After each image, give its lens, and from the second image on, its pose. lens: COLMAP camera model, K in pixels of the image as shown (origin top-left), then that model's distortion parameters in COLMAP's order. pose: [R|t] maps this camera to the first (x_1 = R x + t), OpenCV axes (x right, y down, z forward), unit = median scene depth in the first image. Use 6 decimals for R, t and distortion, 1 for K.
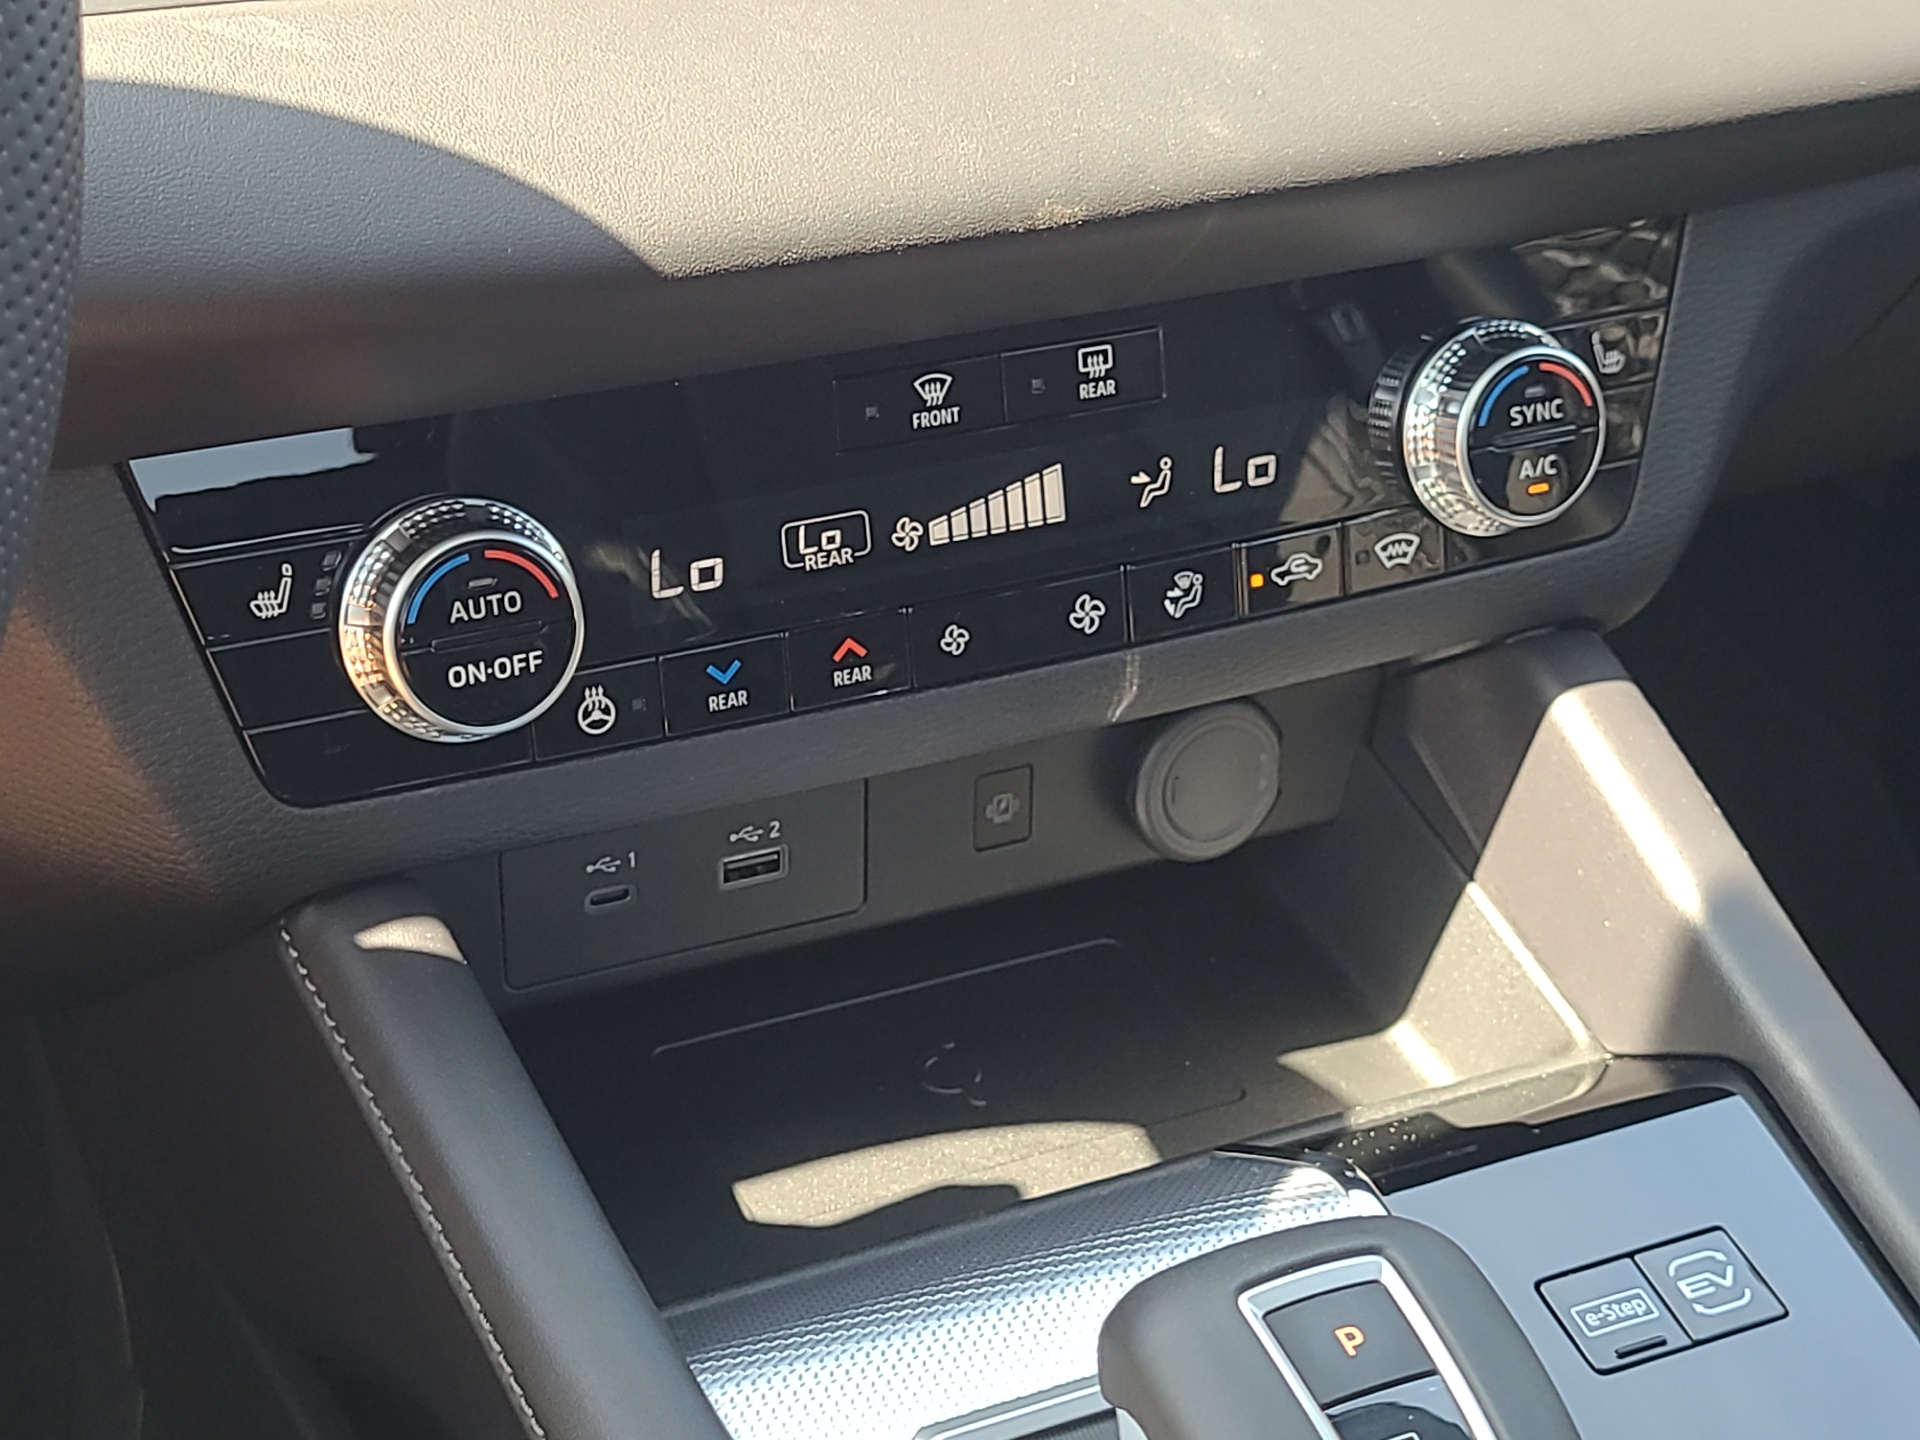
lens RADIAL K [[3293.0, 0, 920.7], [0, 3293.0, 717.3], [0, 0, 1]] dist [0.028187, -0.058405]
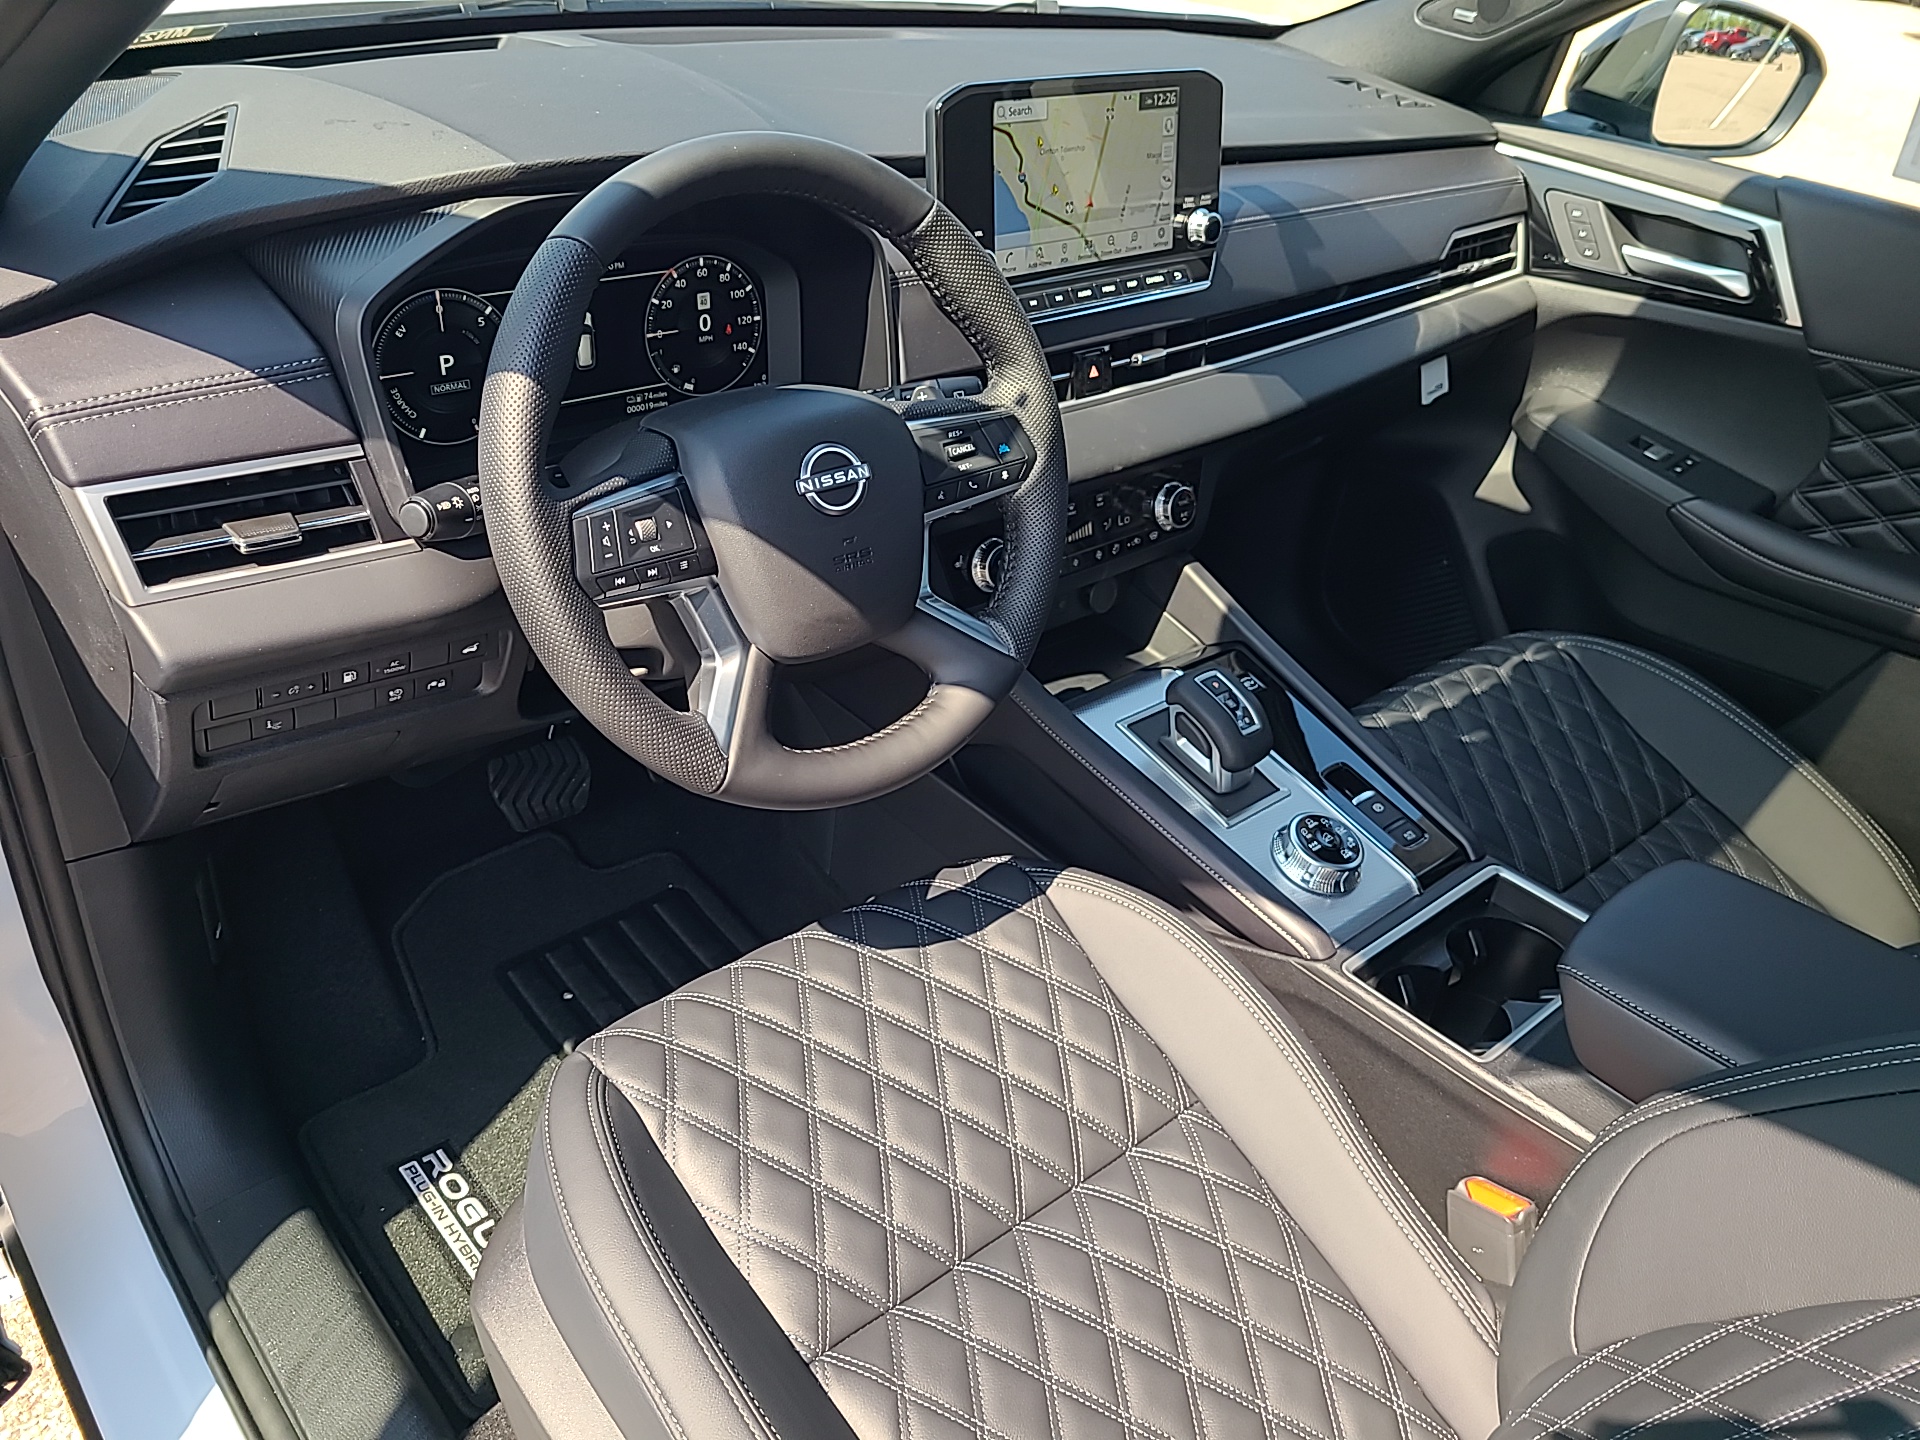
lens RADIAL K [[1483.3, 0, 936.6], [0, 1483.3, 706.7], [0, 0, 1]] dist [0.043506, -0.008188]
pose [[0.964643, -0.100883, 0.243487, -0.672056], [0.088397, 0.994173, 0.061699, 0.029416], [-0.248292, -0.037994, 0.967940, -0.900617]]
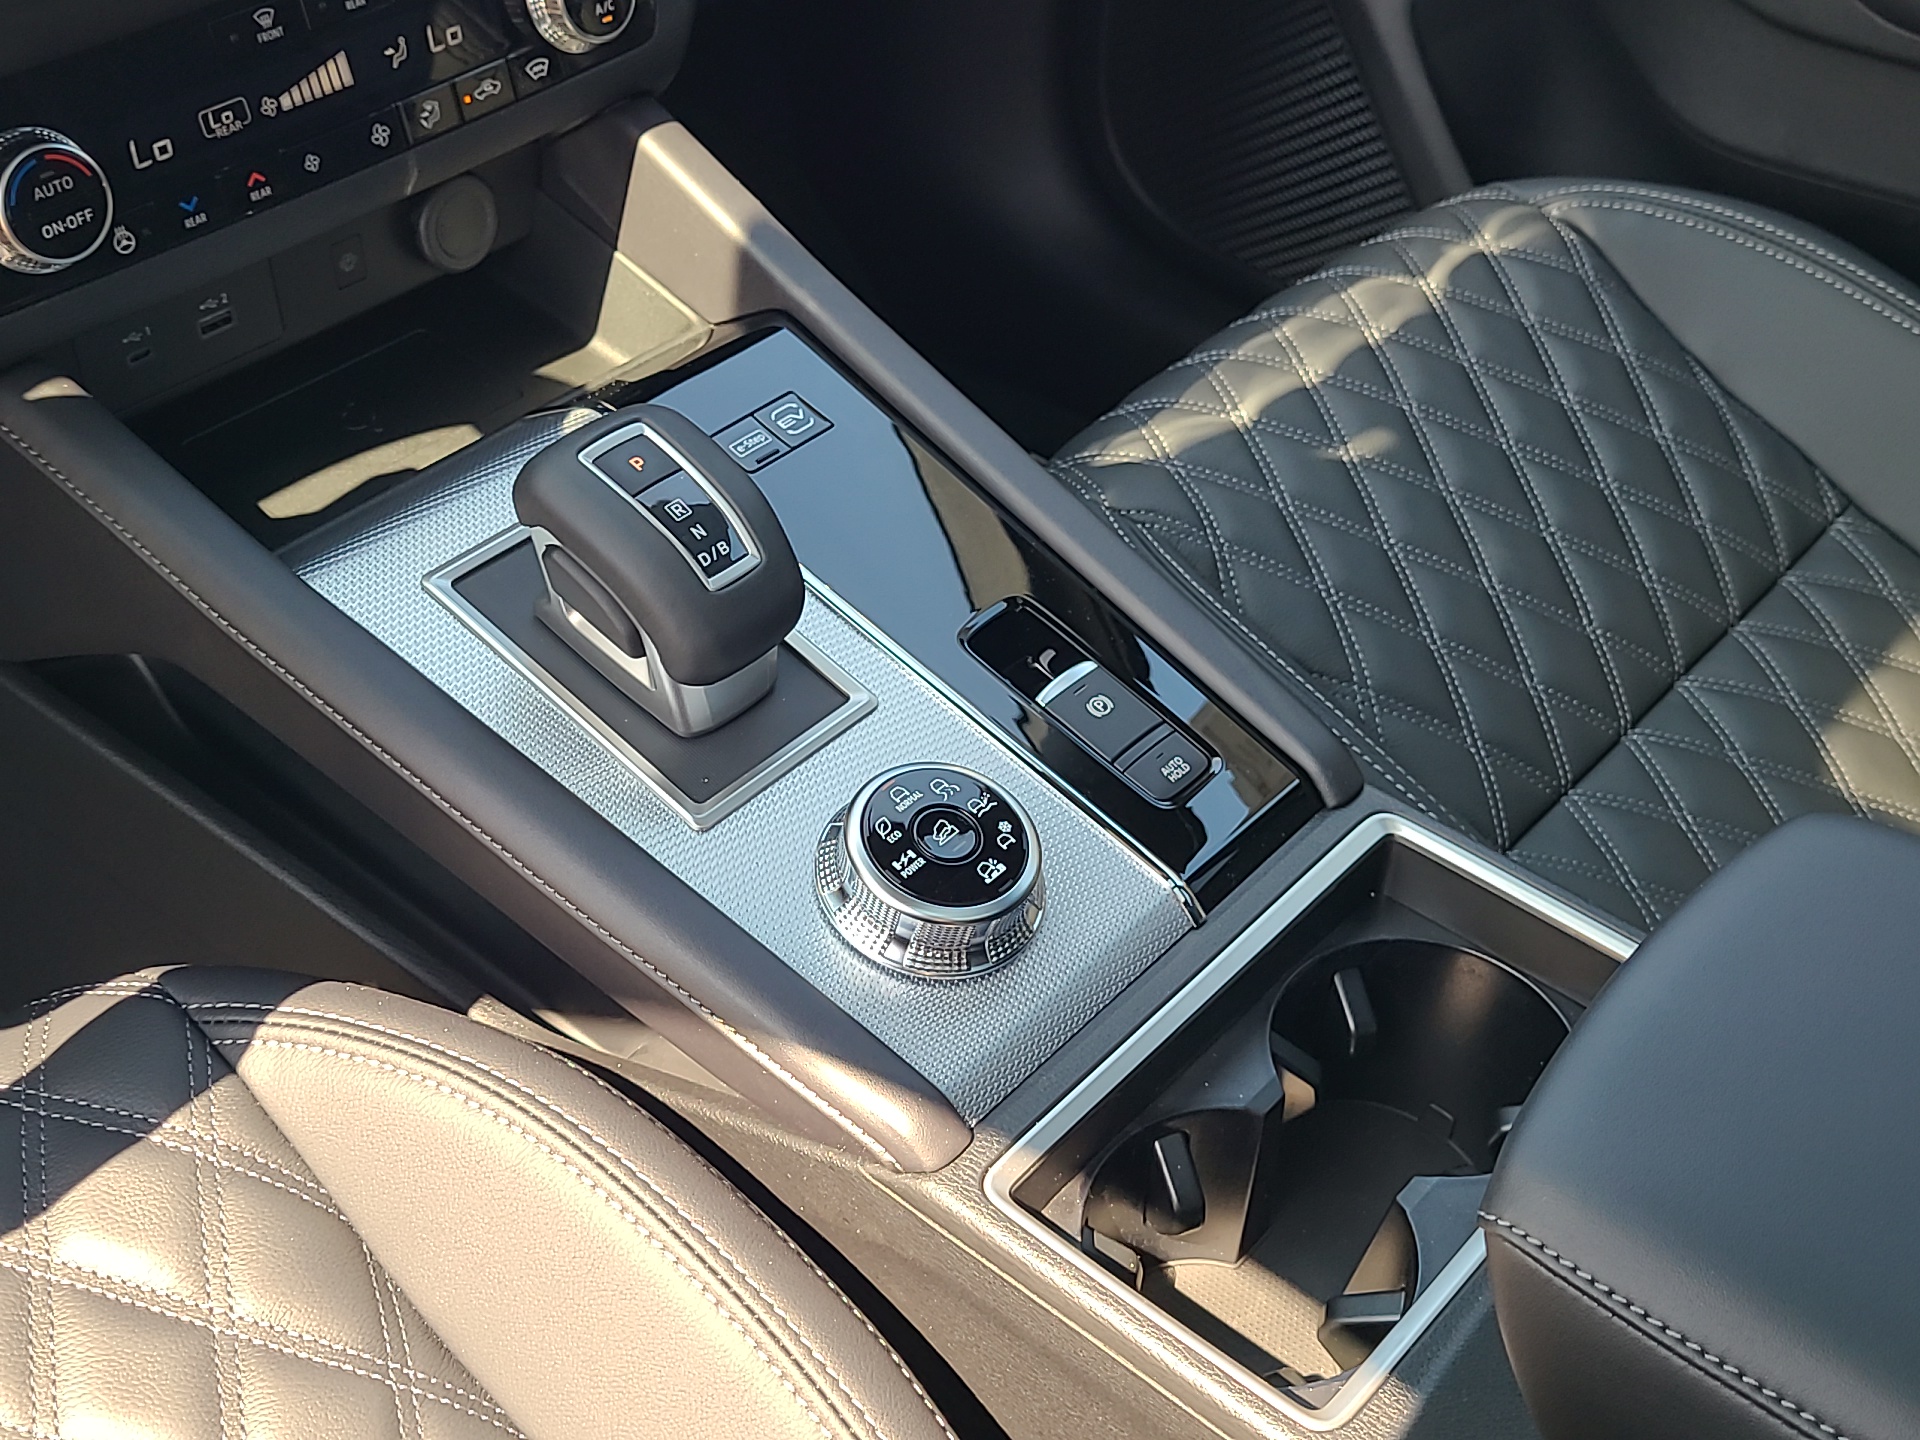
lens RADIAL K [[2305.4, 0, 937.1], [0, 2305.4, 692.6], [0, 0, 1]] dist [0.024648, 0.014865]
pose [[0.920929, -0.258271, 0.291865, -0.113543], [0.194056, 0.953333, 0.231296, 0.024776], [-0.337981, -0.156369, 0.928072, -0.298068]]
